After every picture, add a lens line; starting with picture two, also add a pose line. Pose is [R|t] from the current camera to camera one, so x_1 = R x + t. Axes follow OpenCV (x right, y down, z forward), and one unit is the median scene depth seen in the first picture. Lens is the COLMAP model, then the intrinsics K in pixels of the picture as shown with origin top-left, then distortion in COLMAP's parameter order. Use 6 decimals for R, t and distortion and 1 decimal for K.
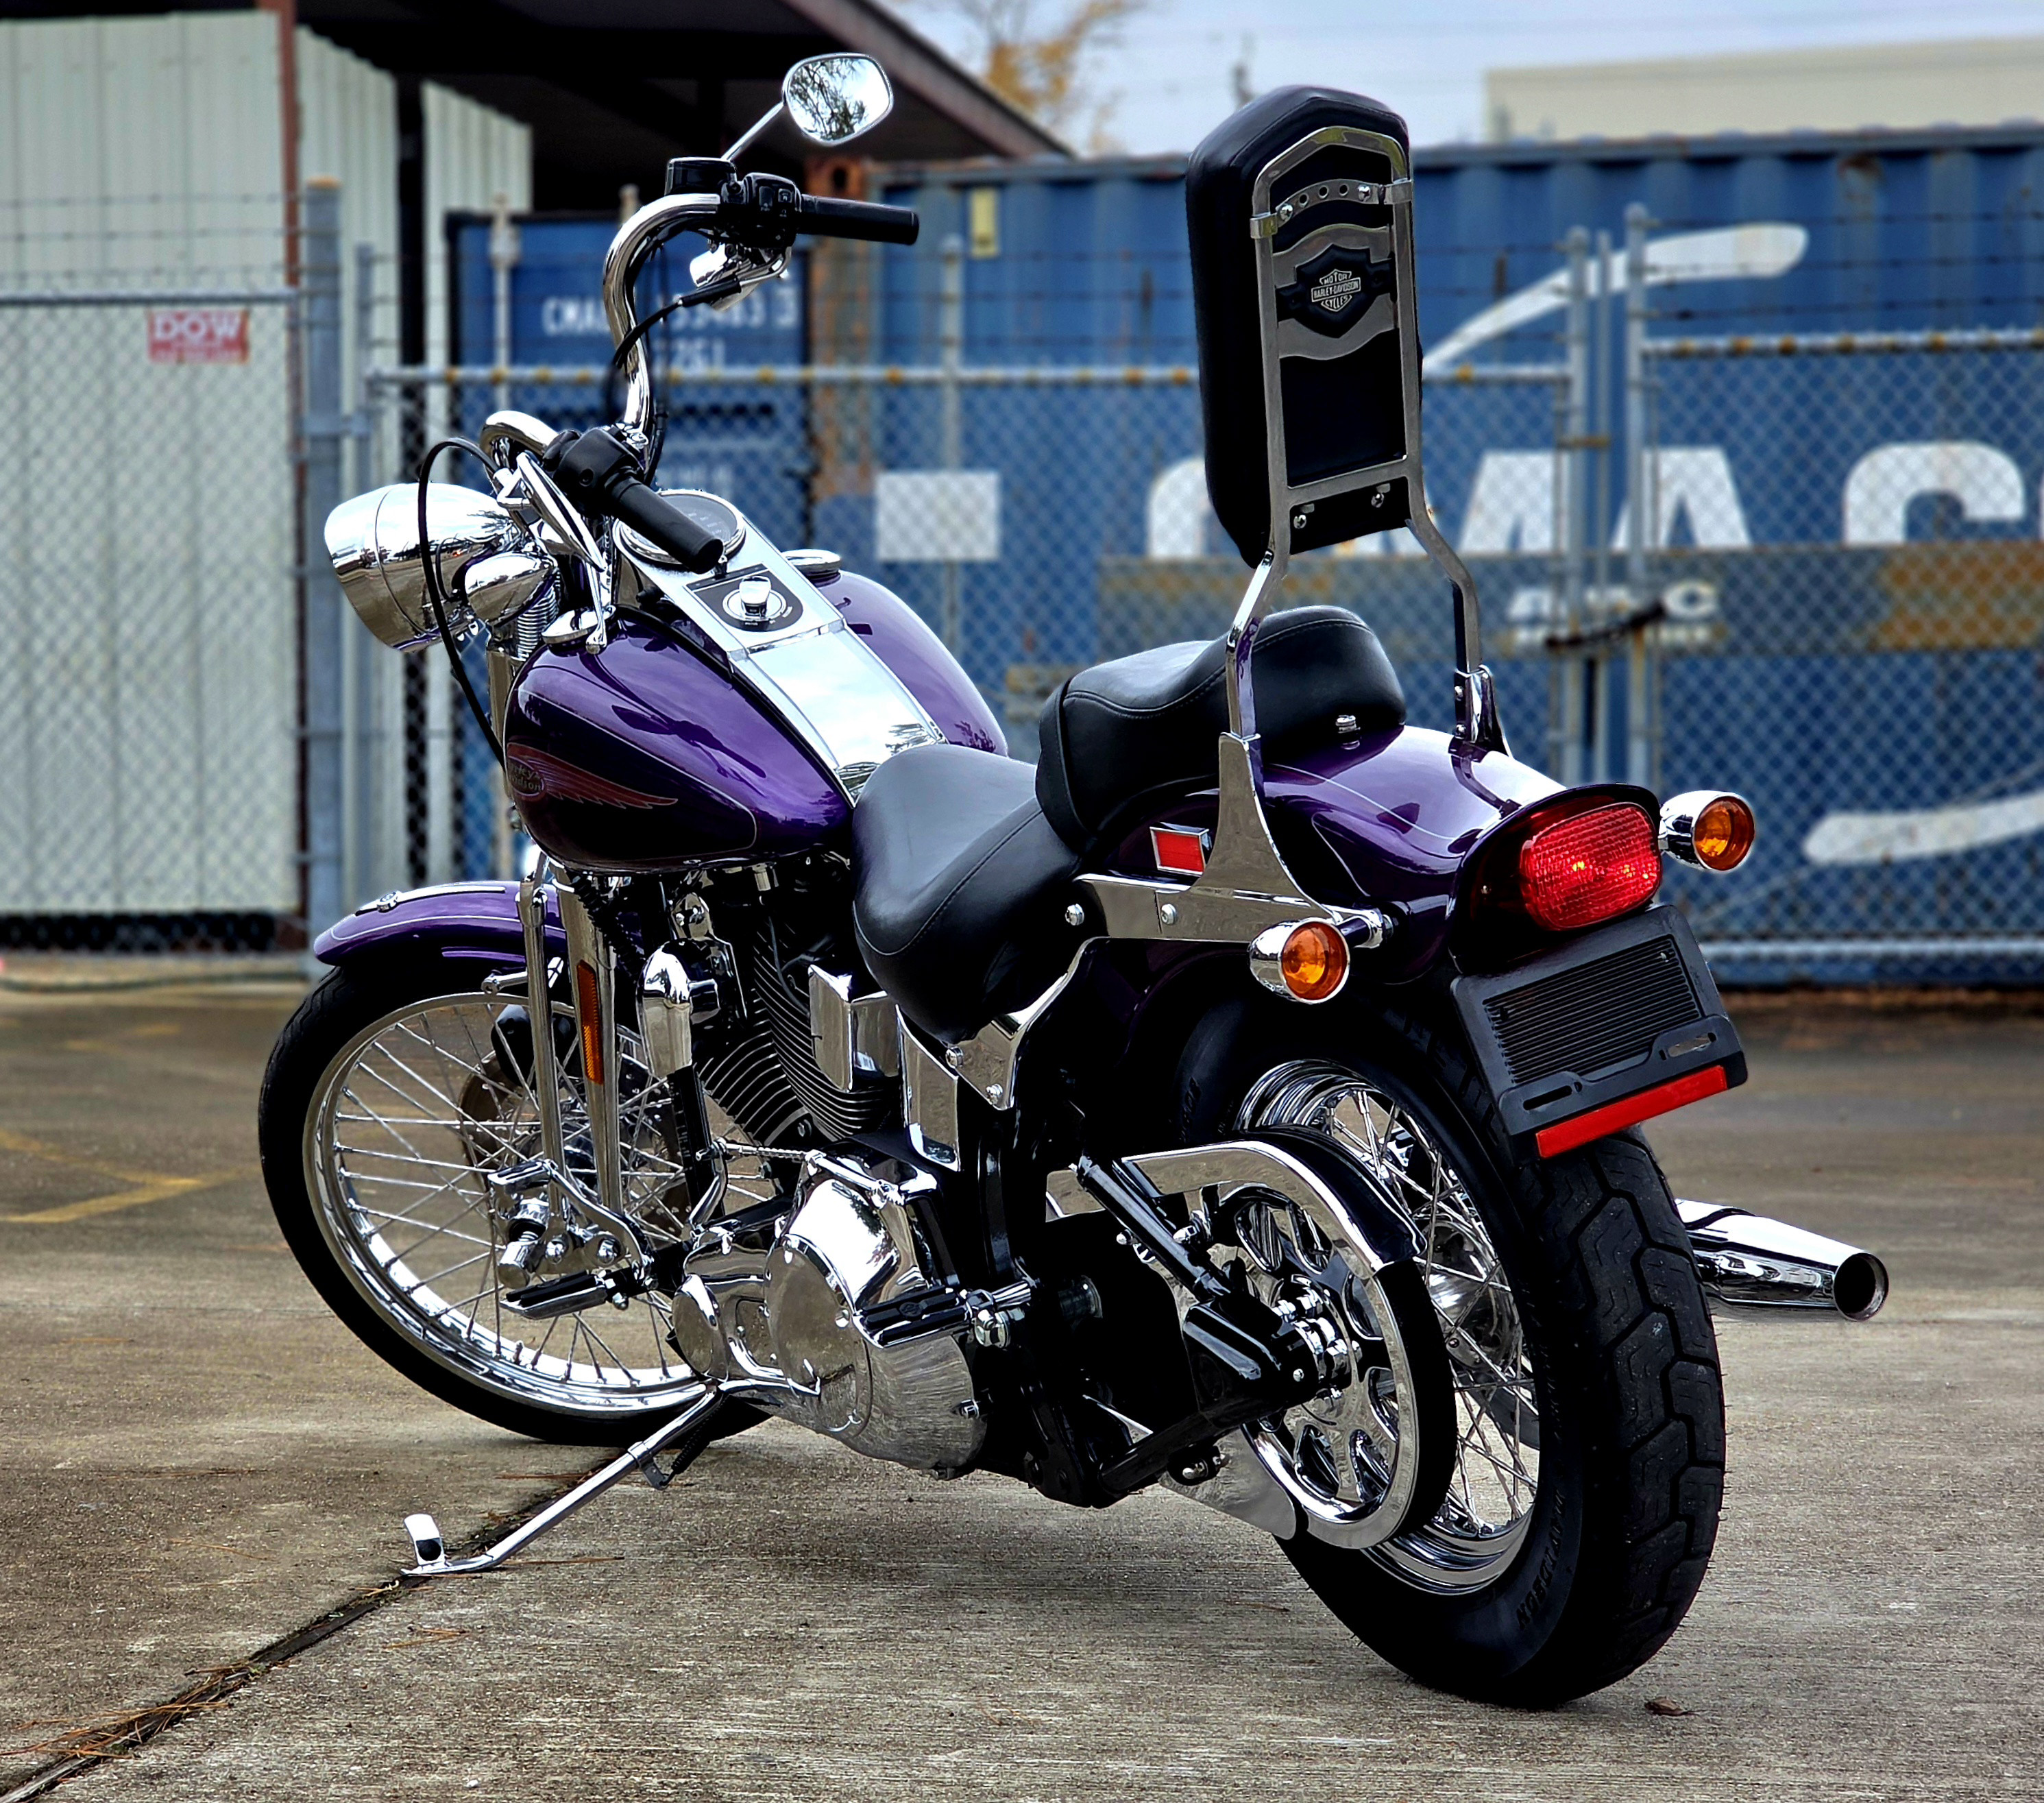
lens RADIAL K [[5054.8, 0, 1015.5], [0, 5054.8, 1156.0], [0, 0, 1]] dist [-0.118831, 1.684937]
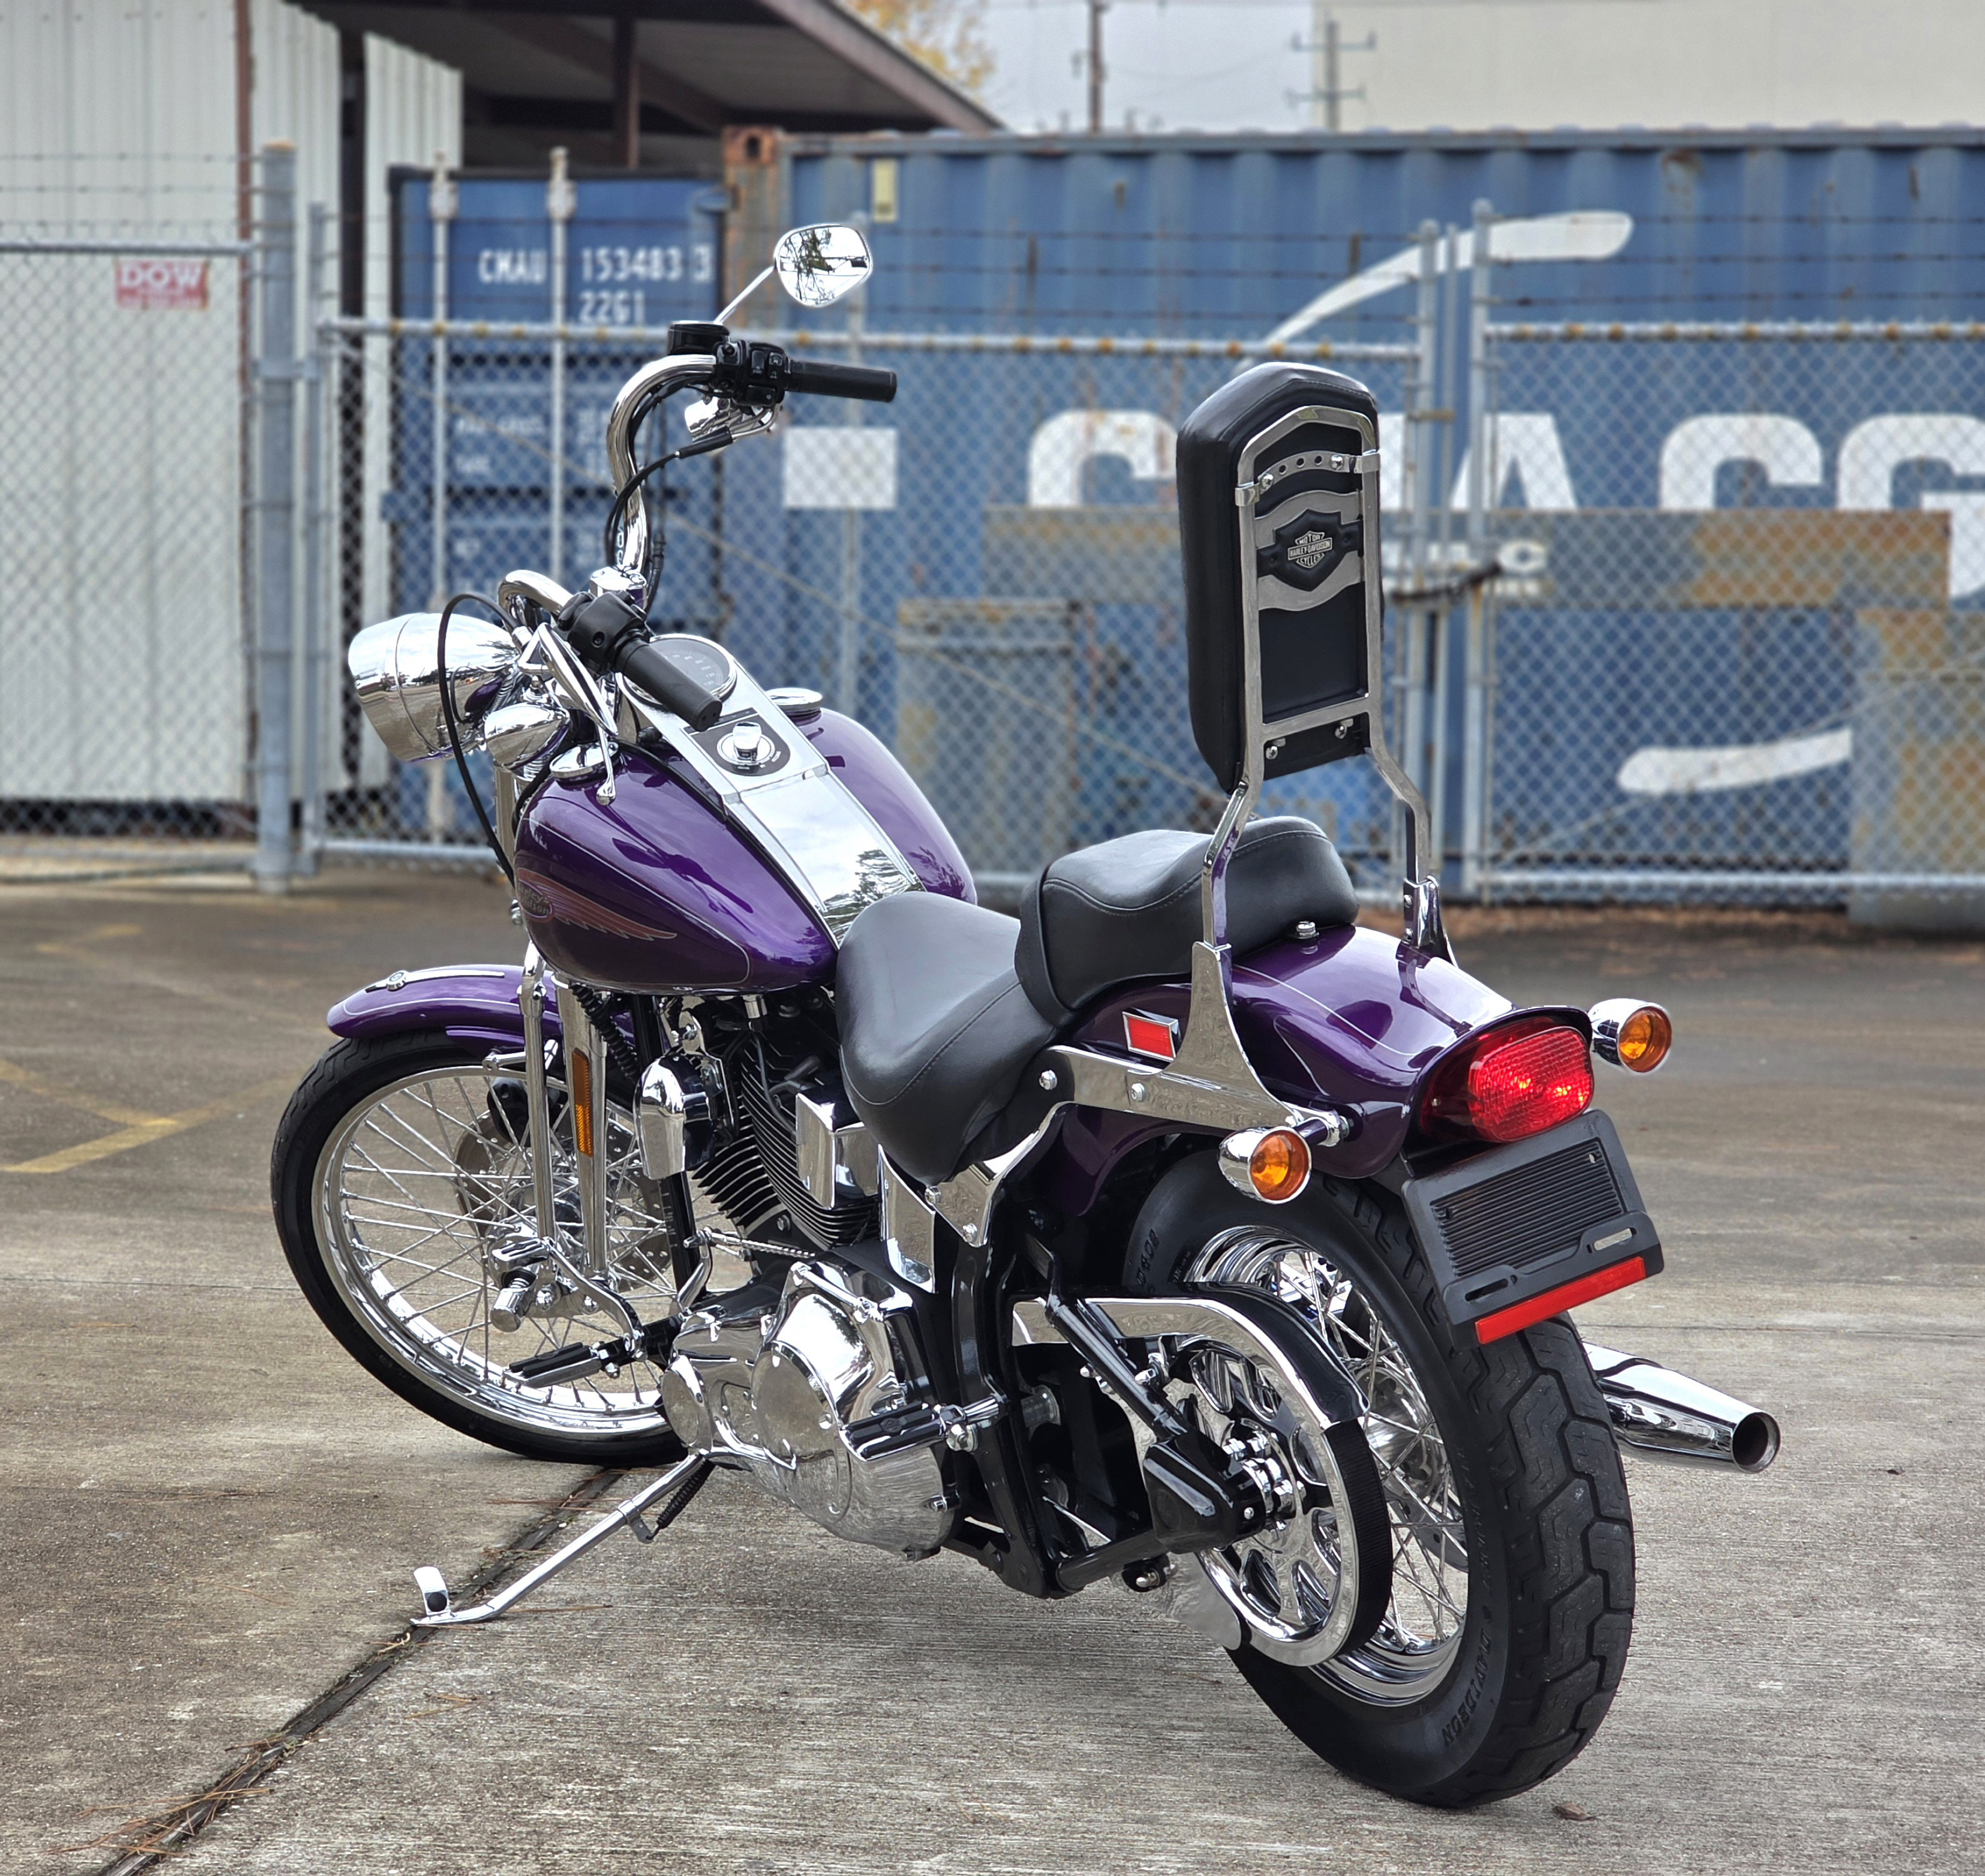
lens RADIAL K [[4577.9, 0, 993.4], [0, 4577.9, 938.2], [0, 0, 1]] dist [-0.011506, 0.164073]
pose [[0.998895, 0.016123, 0.044141, -0.042046], [-0.017843, 0.999085, 0.038867, -0.109487], [-0.043474, -0.039612, 0.998269, 0.004378]]
